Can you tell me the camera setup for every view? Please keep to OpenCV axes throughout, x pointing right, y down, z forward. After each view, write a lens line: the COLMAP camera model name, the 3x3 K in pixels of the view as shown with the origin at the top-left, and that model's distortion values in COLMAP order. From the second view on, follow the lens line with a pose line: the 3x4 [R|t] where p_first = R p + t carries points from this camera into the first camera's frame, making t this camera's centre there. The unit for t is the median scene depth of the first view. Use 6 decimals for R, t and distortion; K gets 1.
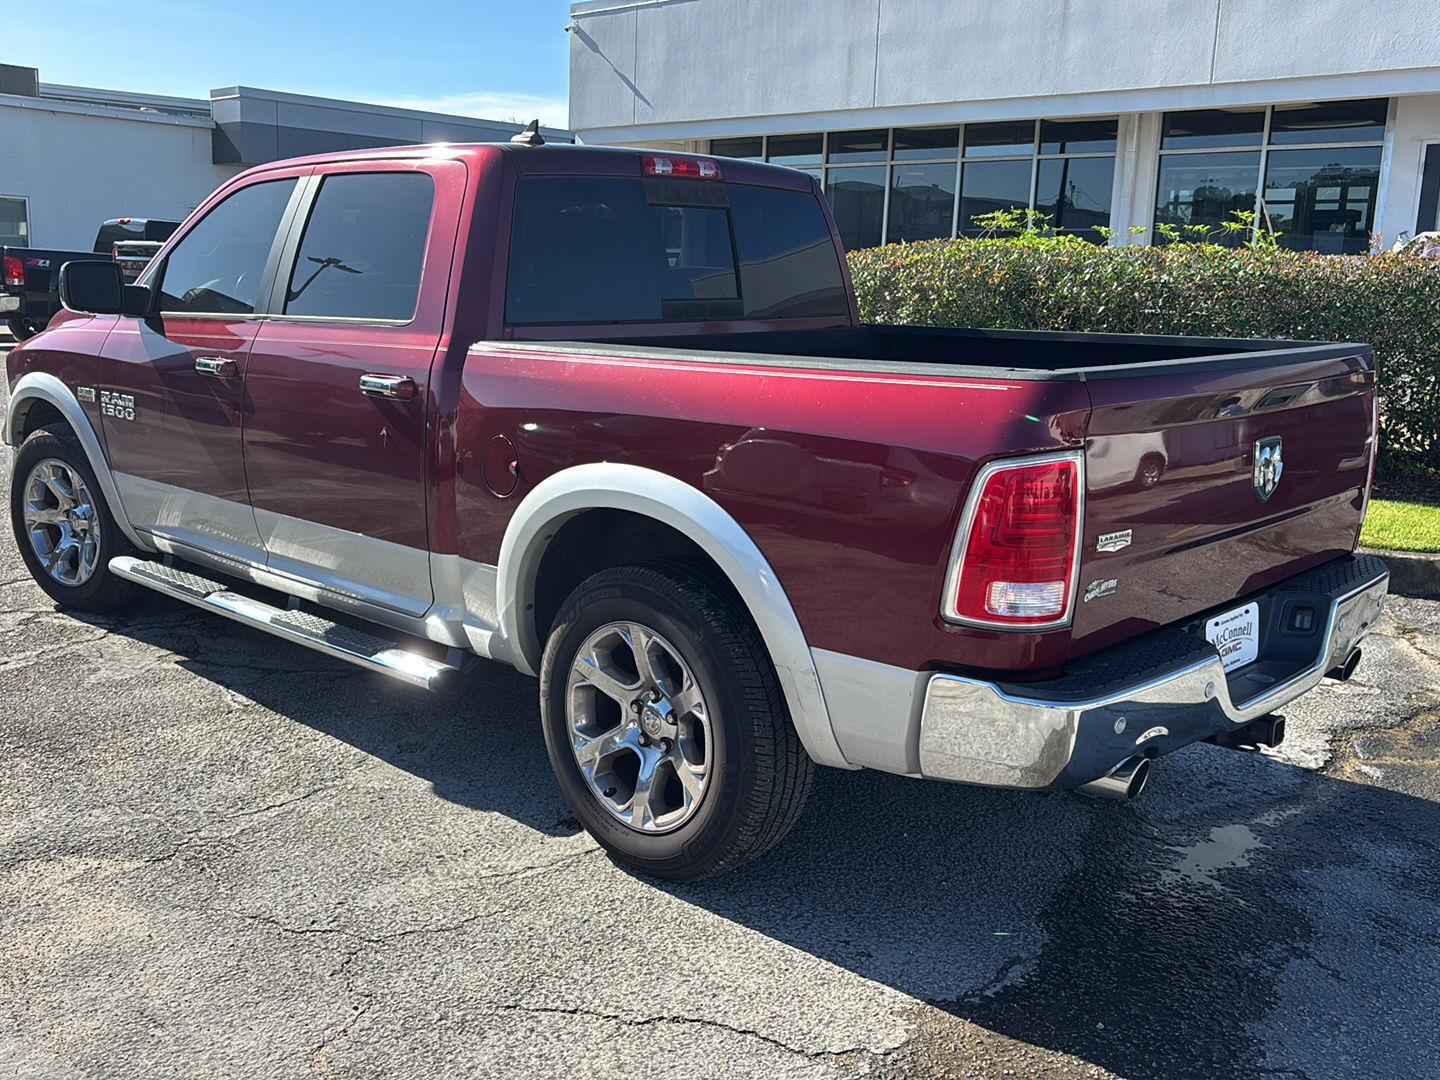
lens RADIAL K [[1405.2, 0, 715.6], [0, 1405.2, 535.2], [0, 0, 1]] dist [0.023972, 0.000000]
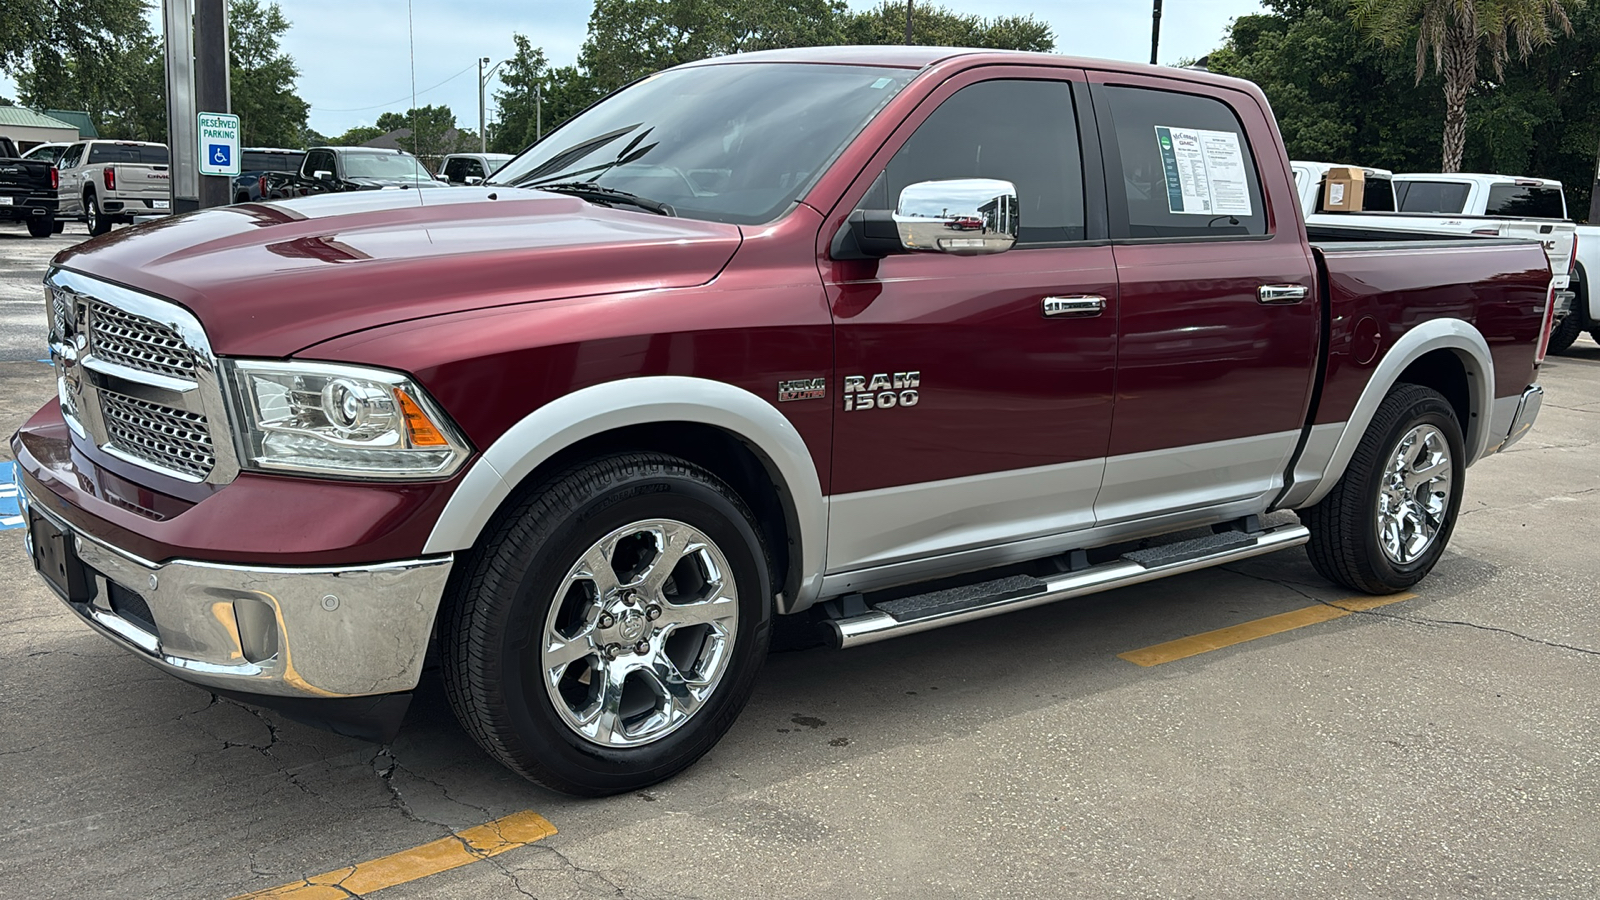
lens RADIAL K [[1520.6, 0, 804.3], [0, 1520.6, 459.6], [0, 0, 1]] dist [0.037311, 0.000000]
pose [[0.114081, -0.199231, 0.973290, -1.588874], [0.155046, 0.971252, 0.180641, -0.273411], [-0.981298, 0.130297, 0.141691, 1.307828]]
